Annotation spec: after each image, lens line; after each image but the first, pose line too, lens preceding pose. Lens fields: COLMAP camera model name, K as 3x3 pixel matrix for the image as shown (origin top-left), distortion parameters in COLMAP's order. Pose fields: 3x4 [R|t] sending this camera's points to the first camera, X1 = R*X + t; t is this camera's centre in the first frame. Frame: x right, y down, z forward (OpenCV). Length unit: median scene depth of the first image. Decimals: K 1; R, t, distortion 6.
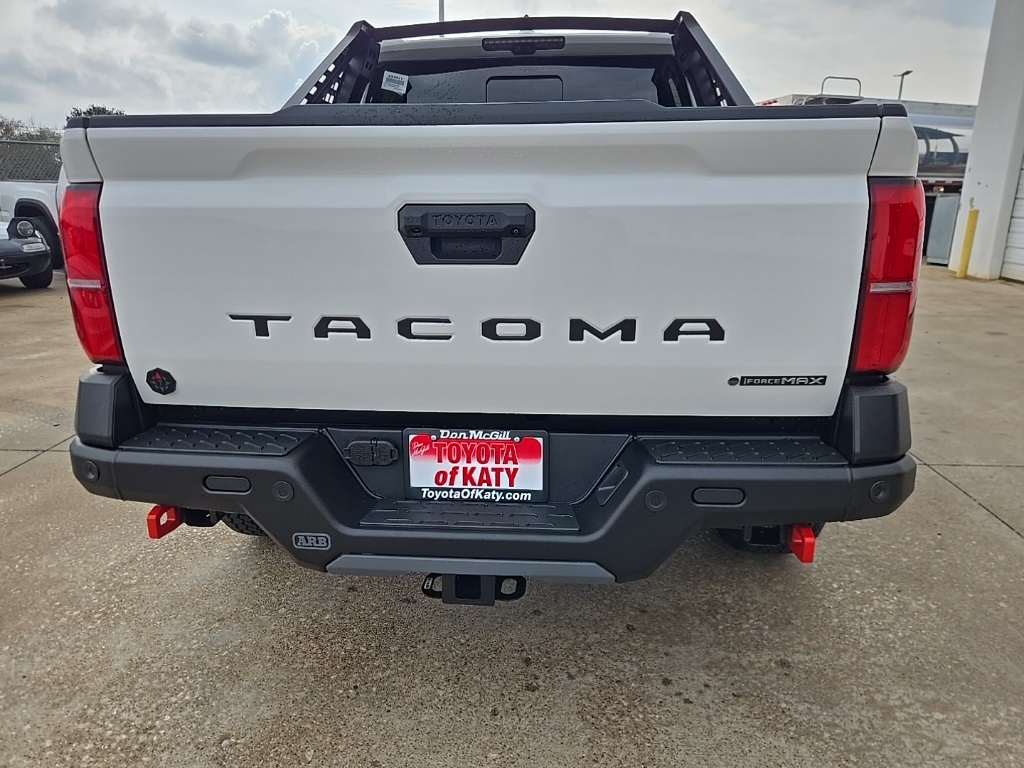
lens RADIAL K [[692.5, 0, 512.0], [0, 692.5, 384.0], [0, 0, 1]] dist [0.072800, -0.064627]
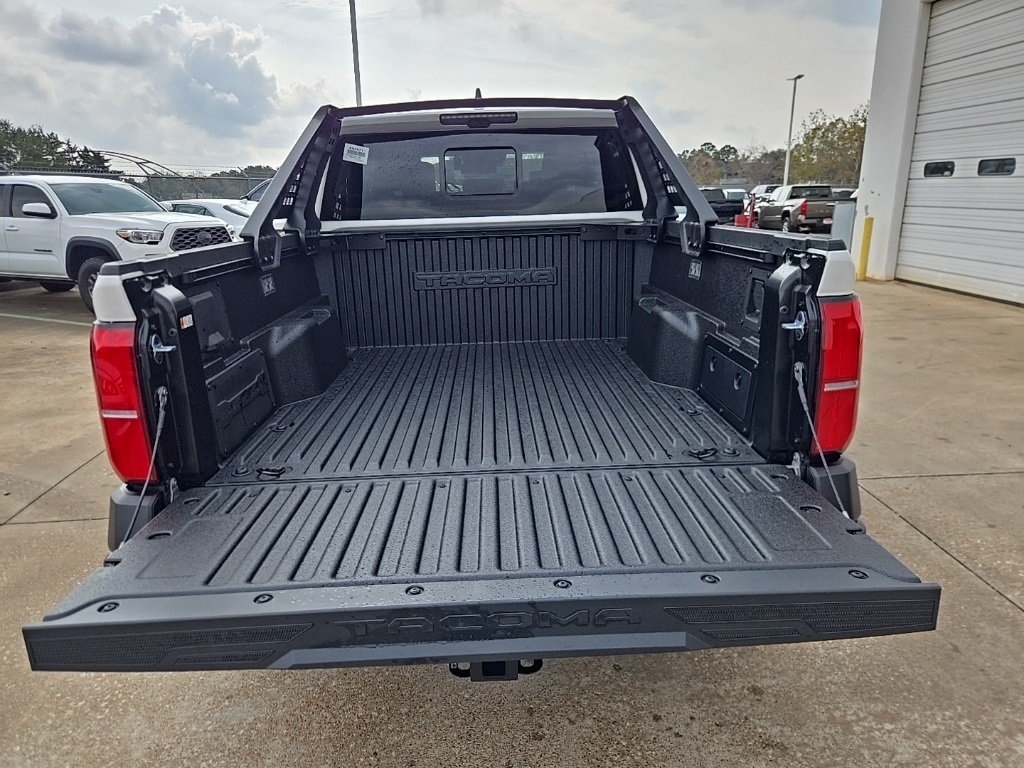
lens RADIAL K [[693.2, 0, 512.0], [0, 693.2, 384.0], [0, 0, 1]] dist [0.055030, -0.041342]
pose [[0.993086, -0.053000, 0.104747, -0.093038], [0.053026, 0.998590, 0.002542, -0.115898], [-0.104734, 0.003030, 0.994496, -0.083241]]
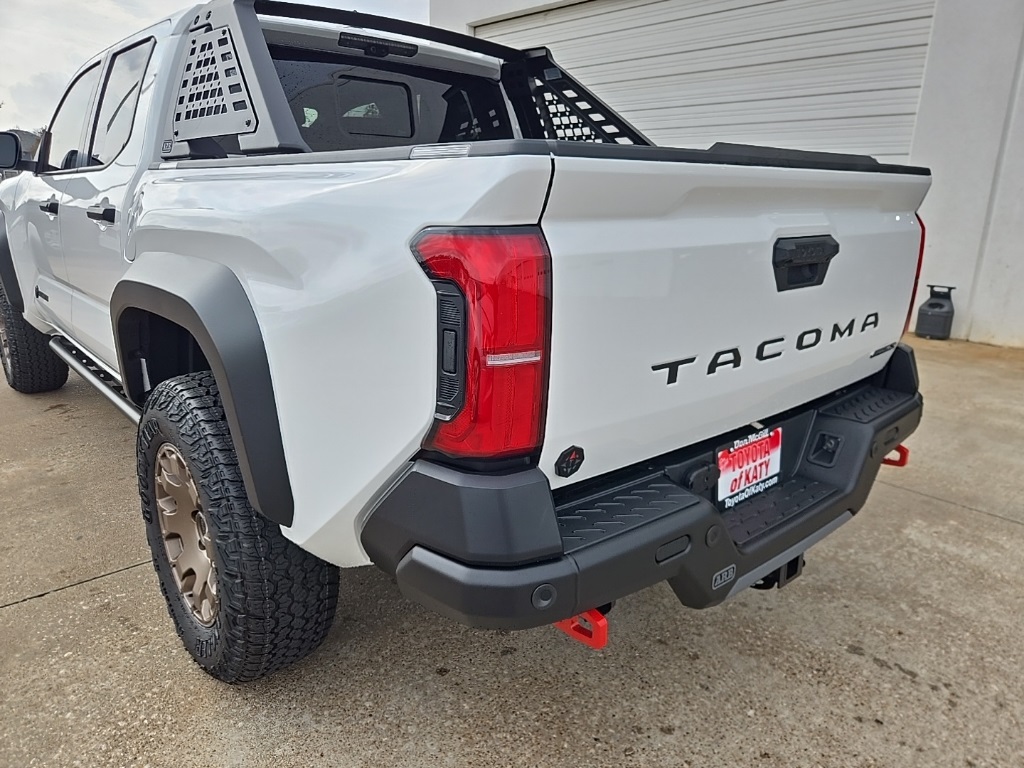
lens RADIAL K [[707.2, 0, 512.0], [0, 707.2, 384.0], [0, 0, 1]] dist [0.007428, 0.001126]
pose [[0.694046, -0.177075, 0.697814, -0.831452], [0.171205, 0.982069, 0.078927, -0.127575], [-0.699277, 0.064691, 0.711917, 0.340646]]
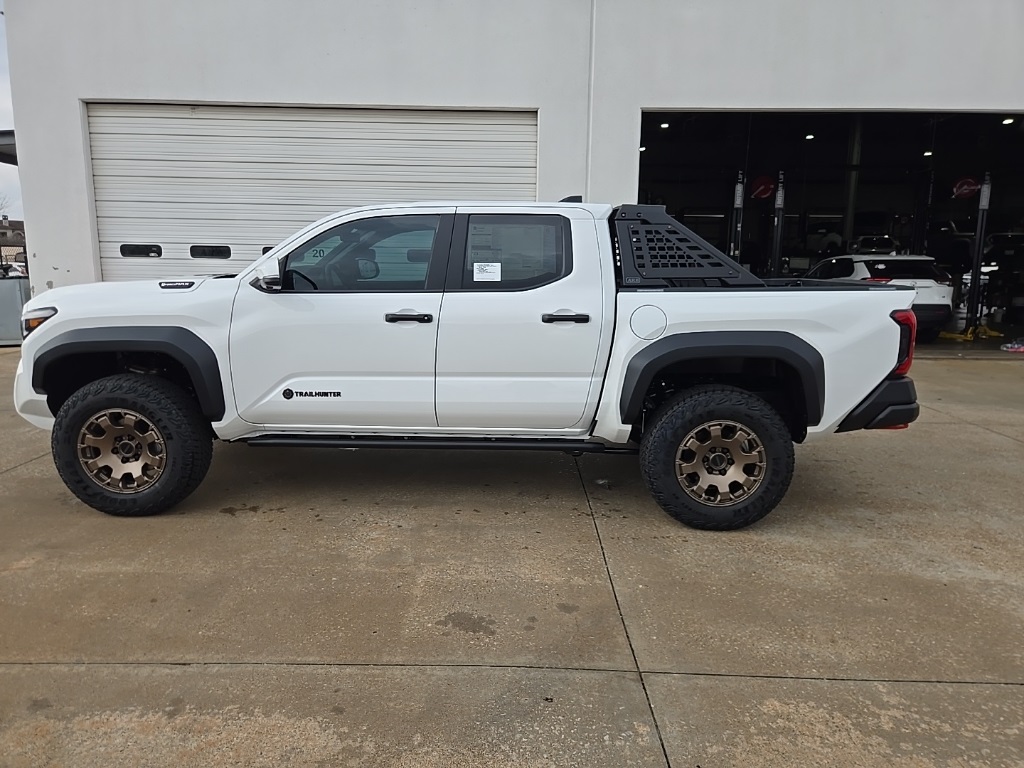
lens RADIAL K [[693.2, 0, 512.0], [0, 693.2, 384.0], [0, 0, 1]] dist [0.055030, -0.041342]
pose [[-0.059881, -0.170325, 0.983567, -2.397245], [0.257353, 0.949390, 0.180075, -0.656269], [-0.964460, 0.263907, -0.013016, 1.907526]]
